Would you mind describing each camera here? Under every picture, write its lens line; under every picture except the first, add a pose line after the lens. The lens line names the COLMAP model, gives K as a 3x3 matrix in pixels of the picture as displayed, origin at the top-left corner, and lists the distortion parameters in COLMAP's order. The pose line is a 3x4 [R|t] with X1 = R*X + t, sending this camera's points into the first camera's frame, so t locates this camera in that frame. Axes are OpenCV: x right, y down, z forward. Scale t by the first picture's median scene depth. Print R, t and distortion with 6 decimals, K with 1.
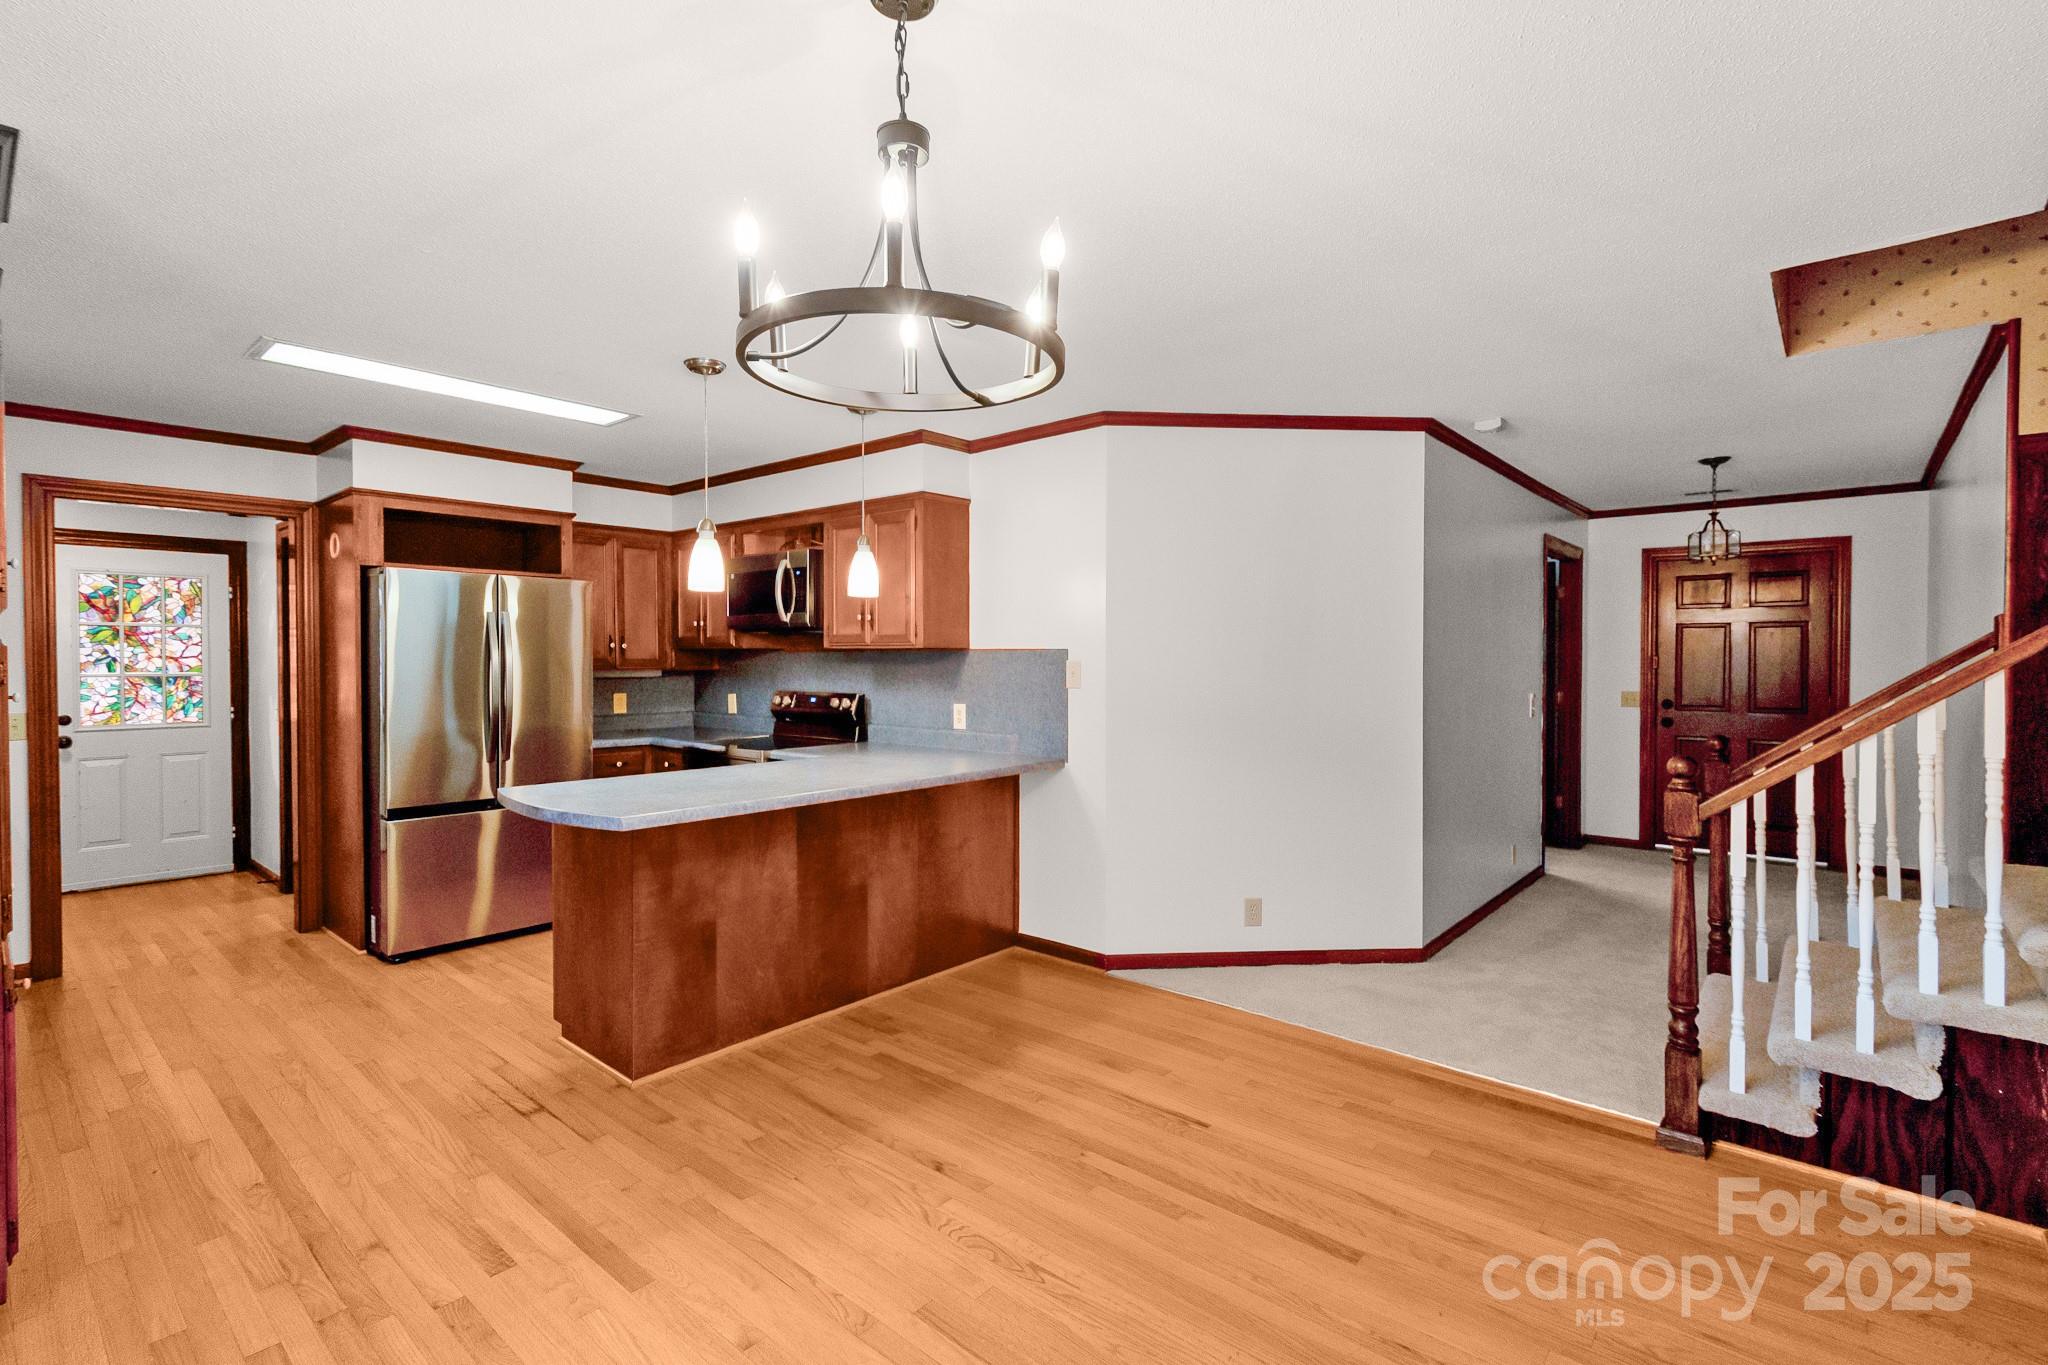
lens RADIAL K [[936.2, 0, 1029.2], [0, 936.2, 669.6], [0, 0, 1]] dist [0.002018, 0.000025]
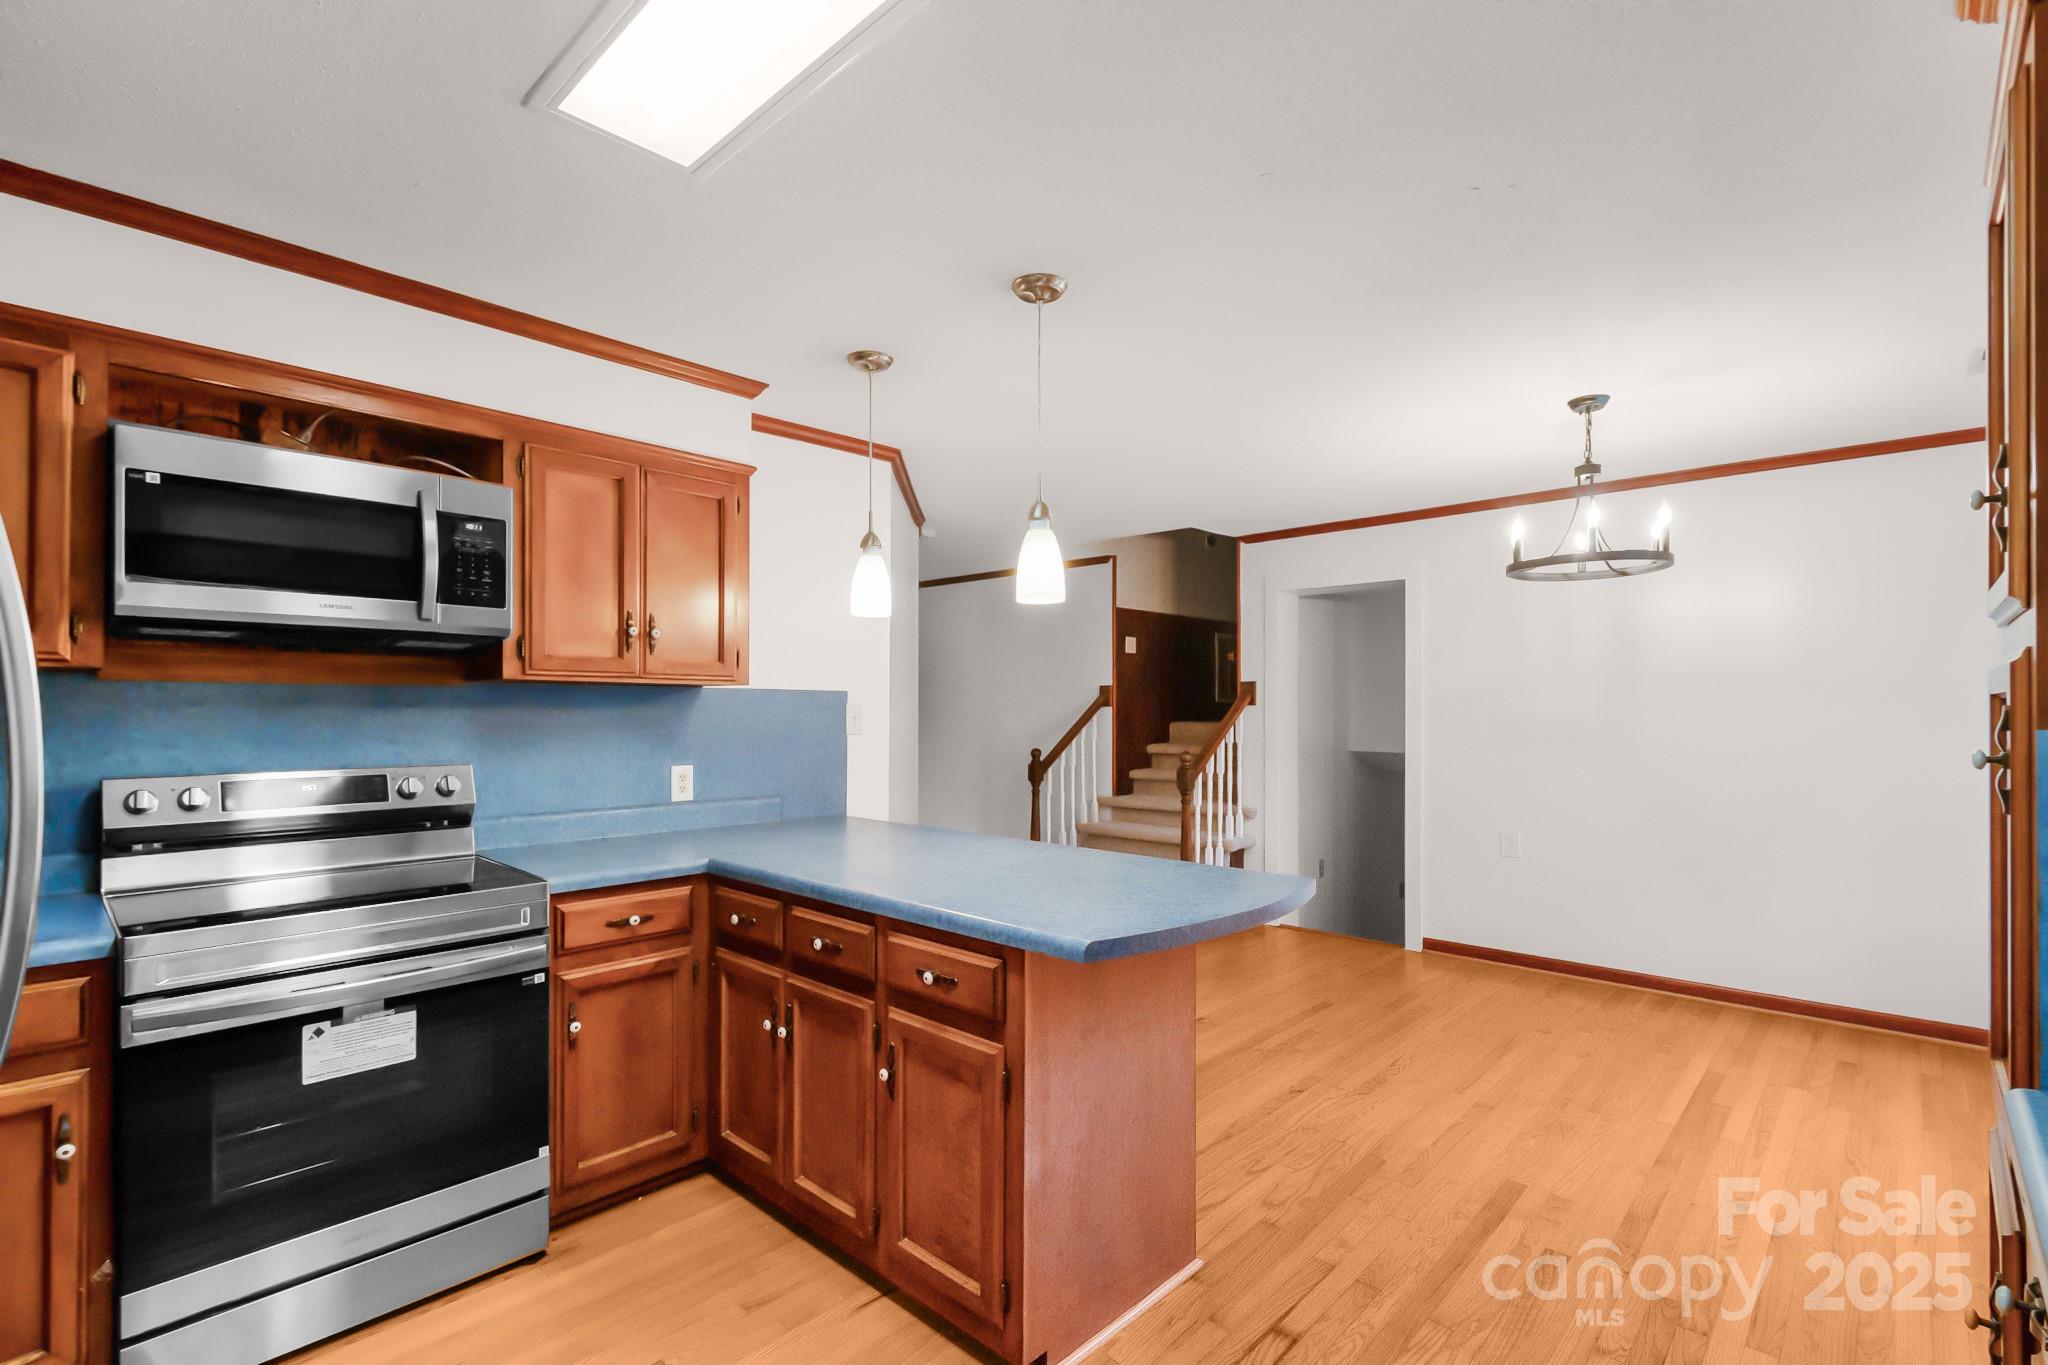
lens RADIAL K [[936.2, 0, 1029.1], [0, 936.2, 699.5], [0, 0, 1]] dist [0.002018, 0.000025]
pose [[0.039290, 0.010969, 0.999168, -0.853432], [0.012077, 0.999862, -0.011451, -0.001484], [-0.999155, 0.012517, 0.039153, 0.791792]]
